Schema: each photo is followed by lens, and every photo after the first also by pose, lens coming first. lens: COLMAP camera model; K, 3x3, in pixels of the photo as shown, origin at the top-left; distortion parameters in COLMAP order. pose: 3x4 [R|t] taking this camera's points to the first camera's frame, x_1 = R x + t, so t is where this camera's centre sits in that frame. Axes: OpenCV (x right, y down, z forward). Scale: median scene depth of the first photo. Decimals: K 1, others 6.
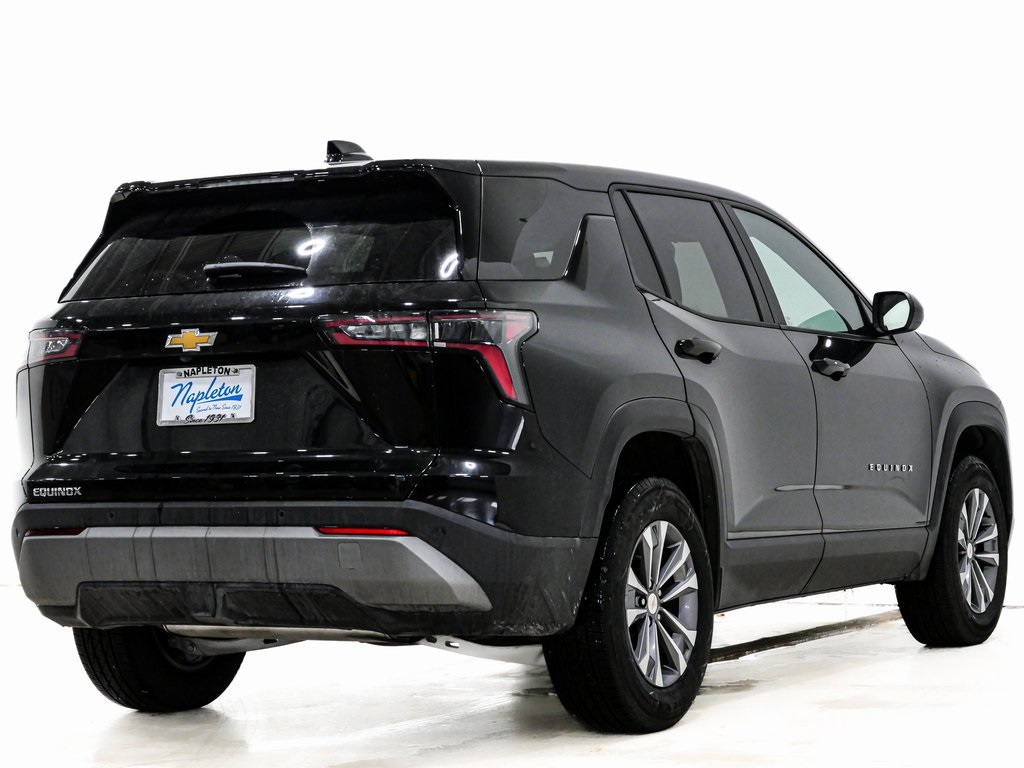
lens RADIAL K [[2569.8, 0, 511.6], [0, 2569.8, 382.0], [0, 0, 1]] dist [0.080977, 0.000000]
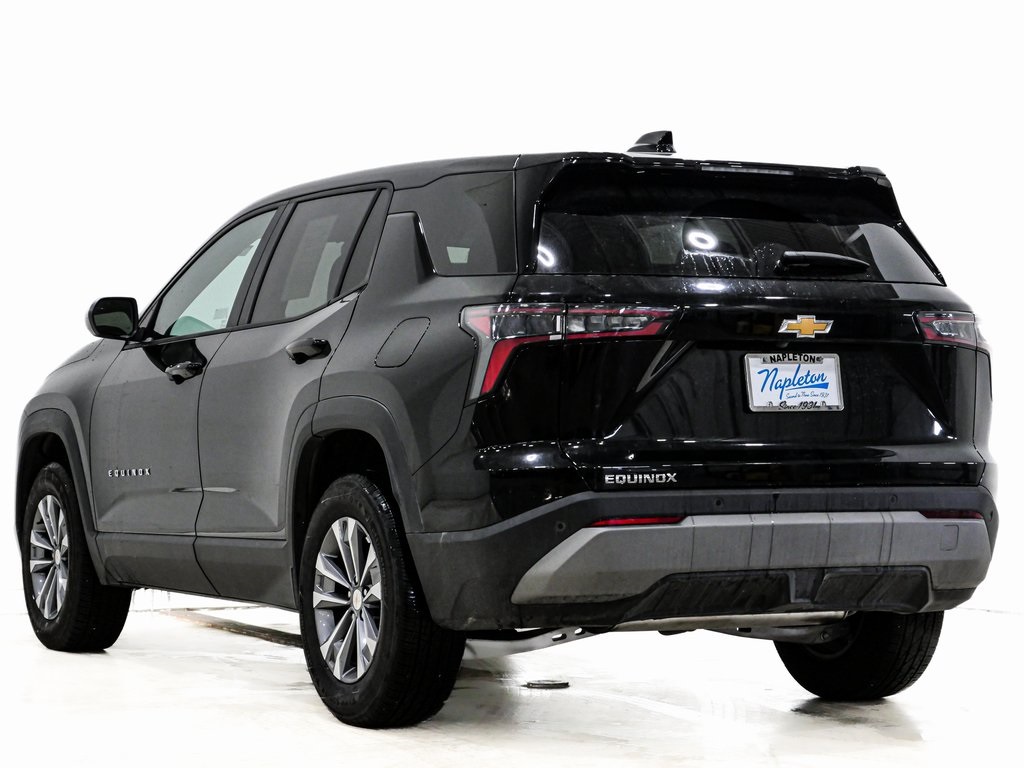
lens RADIAL K [[2563.9, 0, 511.1], [0, 2563.9, 385.9], [0, 0, 1]] dist [0.059515, 0.000000]
pose [[0.542517, 0.035054, 0.839313, -1.018227], [-0.025770, 0.999353, -0.025081, 0.034611], [-0.839650, -0.008022, 0.543069, 0.552068]]
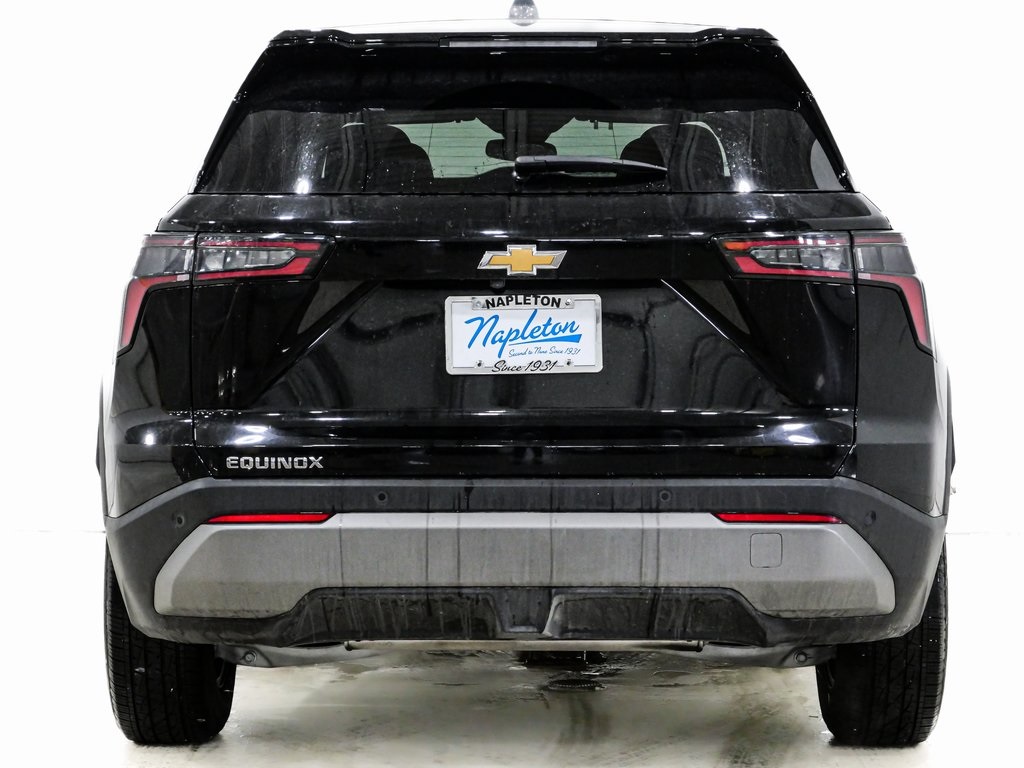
lens RADIAL K [[2716.4, 0, 513.4], [0, 2716.4, 384.7], [0, 0, 1]] dist [0.090143, 0.000000]
pose [[0.877743, -0.001745, 0.479128, -0.496465], [-0.026770, 0.998253, 0.052677, -0.021382], [-0.478383, -0.059063, 0.876163, 0.317581]]
